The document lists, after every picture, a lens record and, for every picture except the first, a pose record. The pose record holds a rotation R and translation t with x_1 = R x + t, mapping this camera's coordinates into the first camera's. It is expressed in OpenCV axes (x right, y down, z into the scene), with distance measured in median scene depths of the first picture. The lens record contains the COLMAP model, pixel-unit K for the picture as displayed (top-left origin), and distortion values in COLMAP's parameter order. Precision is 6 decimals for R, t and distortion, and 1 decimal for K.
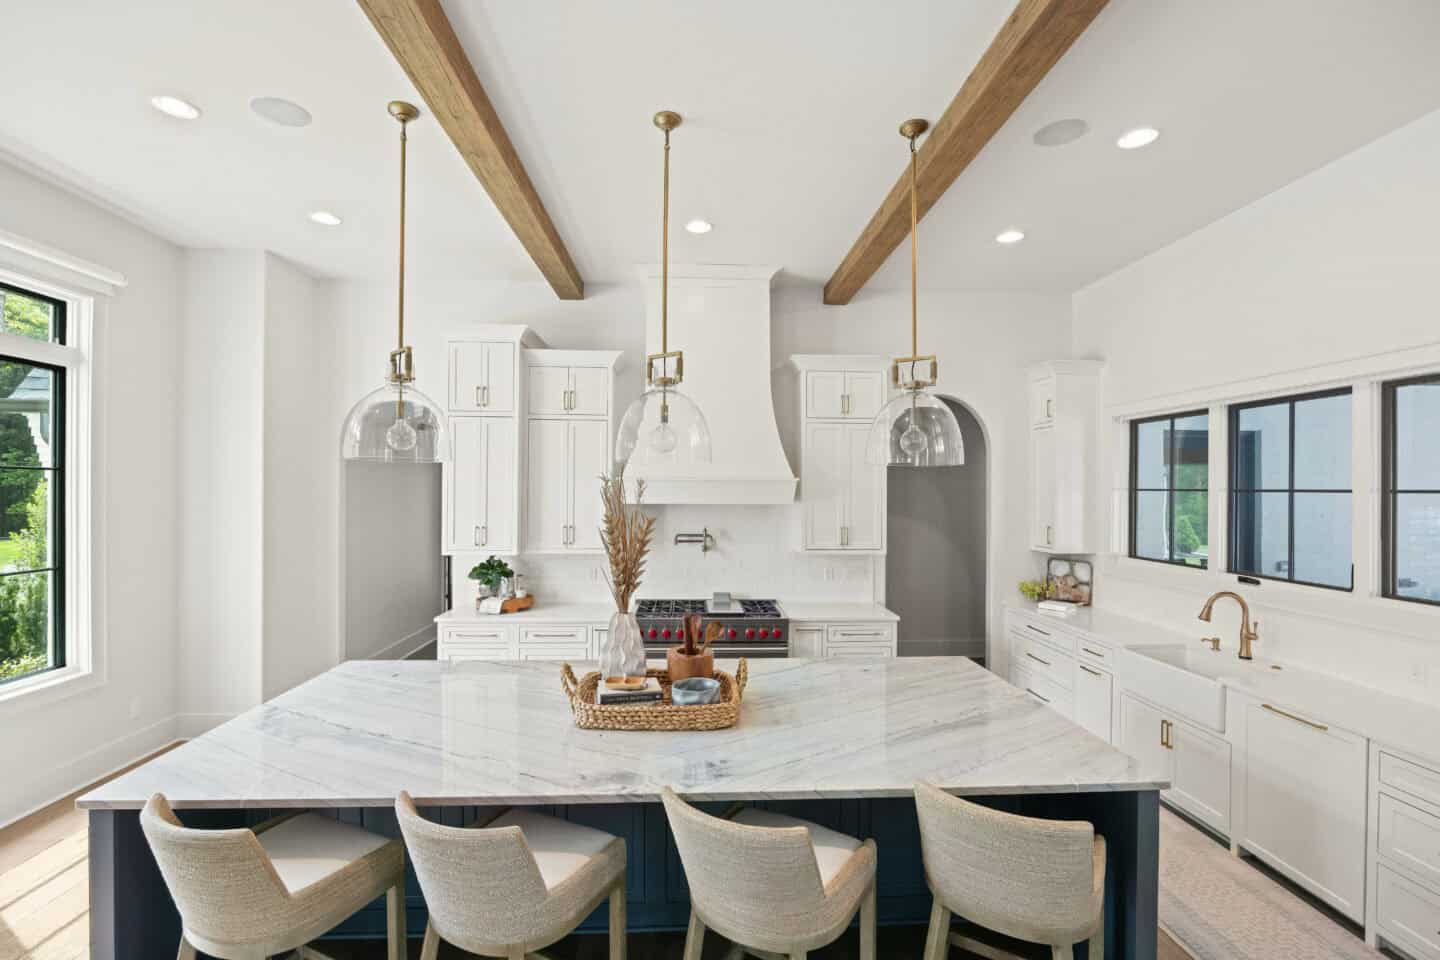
lens RADIAL K [[683.8, 0, 720.0], [0, 683.8, 480.0], [0, 0, 1]] dist [-0.003174, -0.000297]
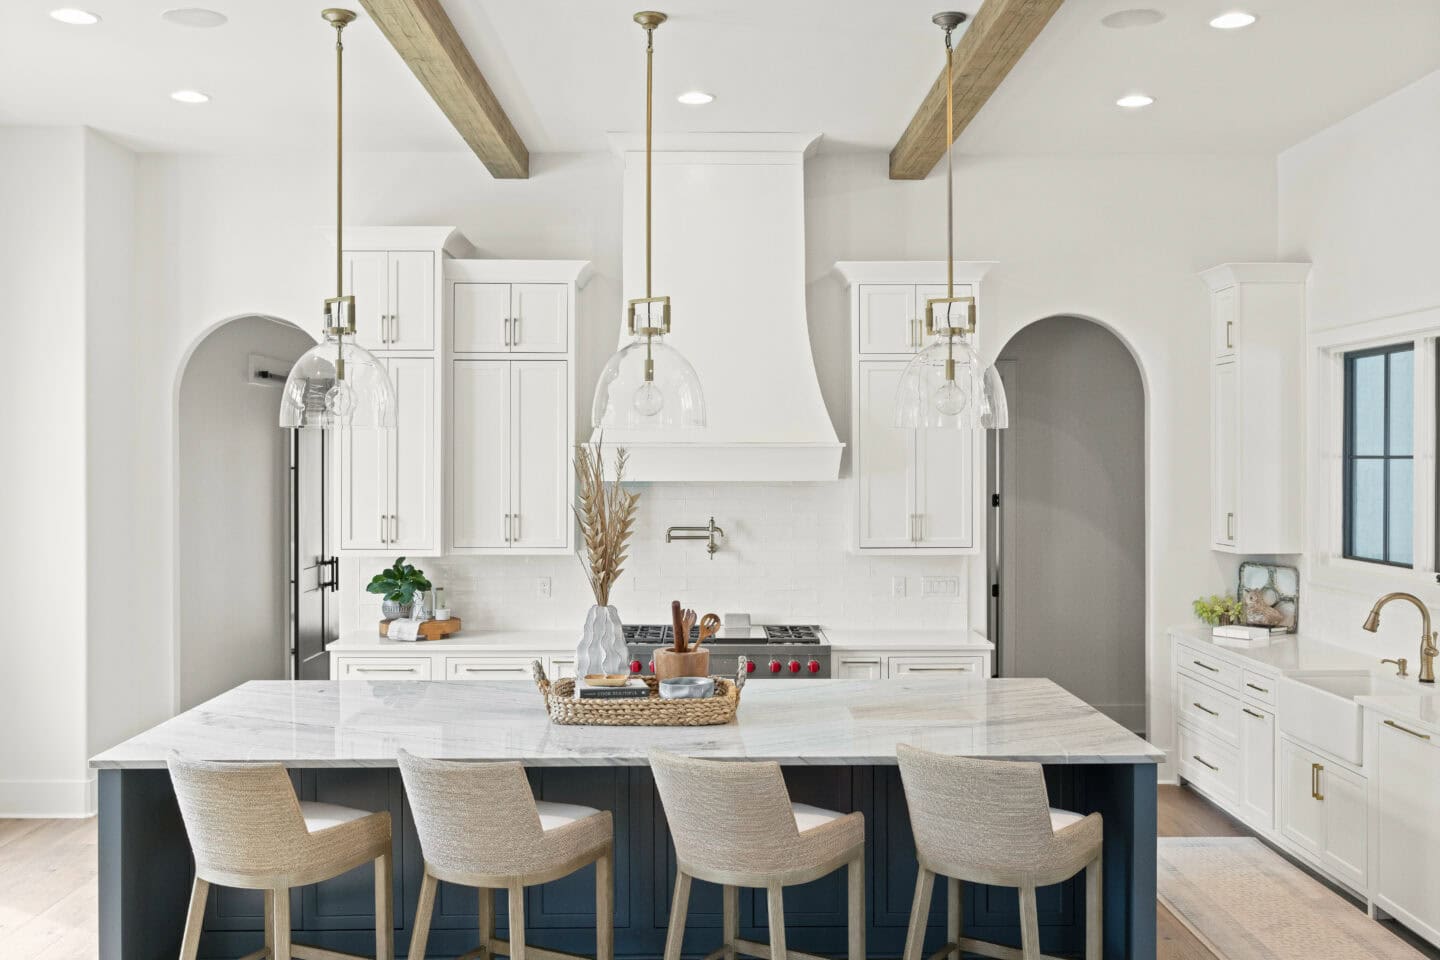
lens RADIAL K [[1493.4, 0, 720.0], [0, 1493.4, 480.0], [0, 0, 1]] dist [0.007934, 0.007683]
pose [[0.999286, -0.005012, -0.037445, 0.058738], [0.005993, 0.999640, 0.026145, -0.007353], [0.037300, -0.026351, 0.998957, -0.662360]]
